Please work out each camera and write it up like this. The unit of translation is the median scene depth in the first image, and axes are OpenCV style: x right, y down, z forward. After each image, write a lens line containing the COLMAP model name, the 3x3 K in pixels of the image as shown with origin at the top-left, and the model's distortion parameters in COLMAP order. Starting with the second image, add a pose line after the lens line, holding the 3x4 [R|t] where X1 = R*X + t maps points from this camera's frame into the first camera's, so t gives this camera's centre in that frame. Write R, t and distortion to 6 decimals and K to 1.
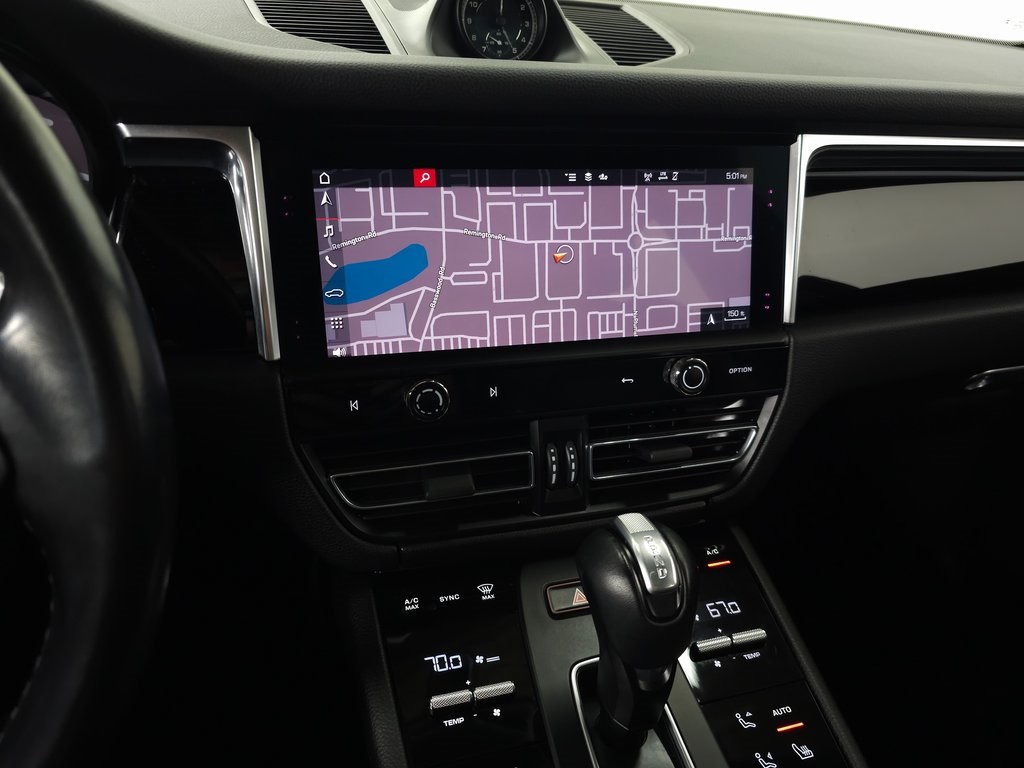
lens RADIAL K [[698.4, 0, 519.3], [0, 698.4, 380.8], [0, 0, 1]] dist [0.092064, -0.157824]
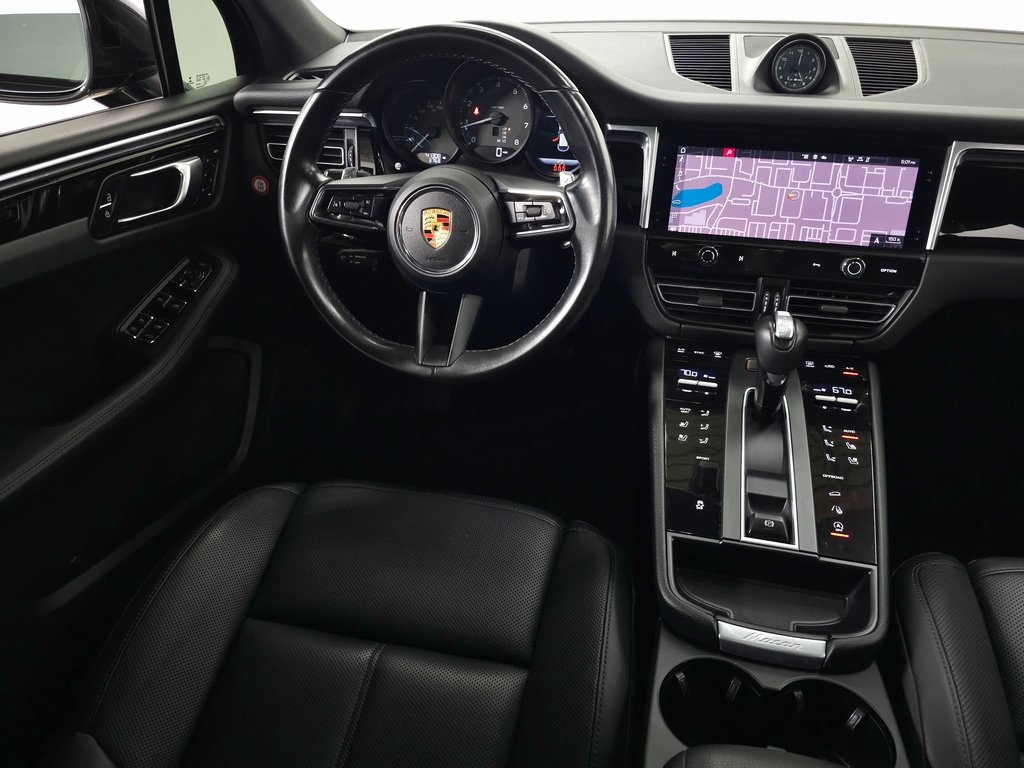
lens RADIAL K [[720.3, 0, 510.1], [0, 720.3, 379.2], [0, 0, 1]] dist [0.049796, -0.060558]
pose [[0.865024, 0.215011, -0.453326, 0.410588], [-0.186582, 0.976578, 0.107157, 0.257148], [0.465748, -0.008111, 0.884880, -1.192182]]
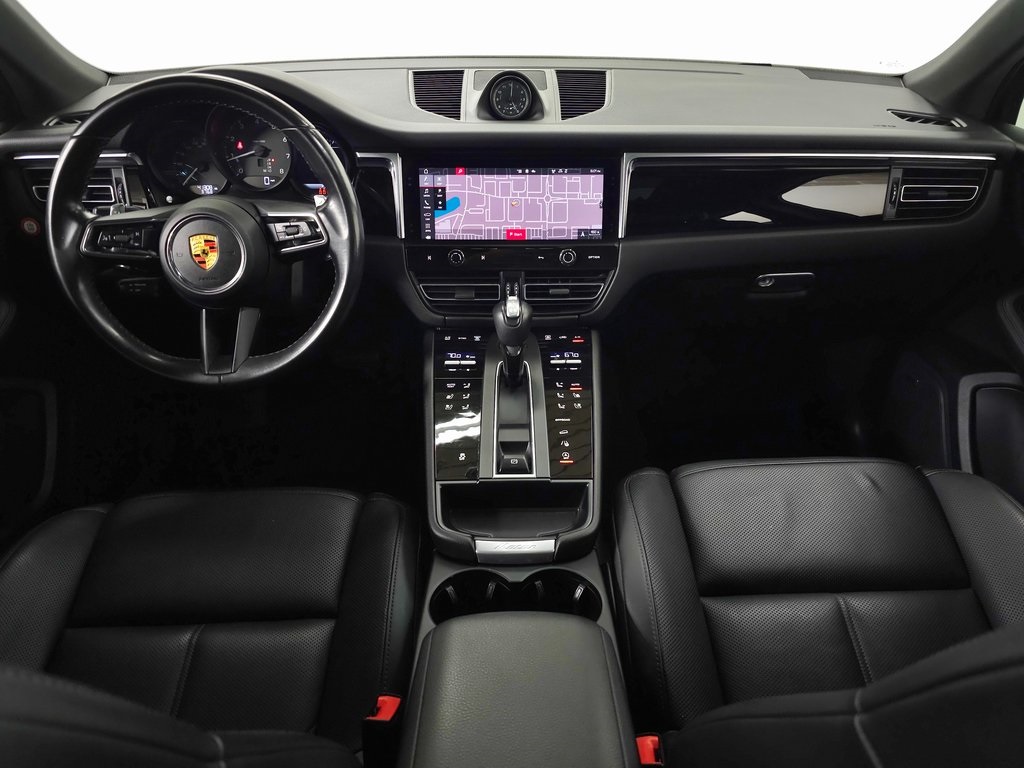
lens RADIAL K [[699.5, 0, 519.6], [0, 699.5, 385.1], [0, 0, 1]] dist [0.085464, -0.100341]
pose [[0.963663, 0.091961, -0.250793, 0.750258], [-0.077361, 0.994716, 0.067488, 0.286957], [0.255674, -0.045634, 0.965685, -1.402878]]
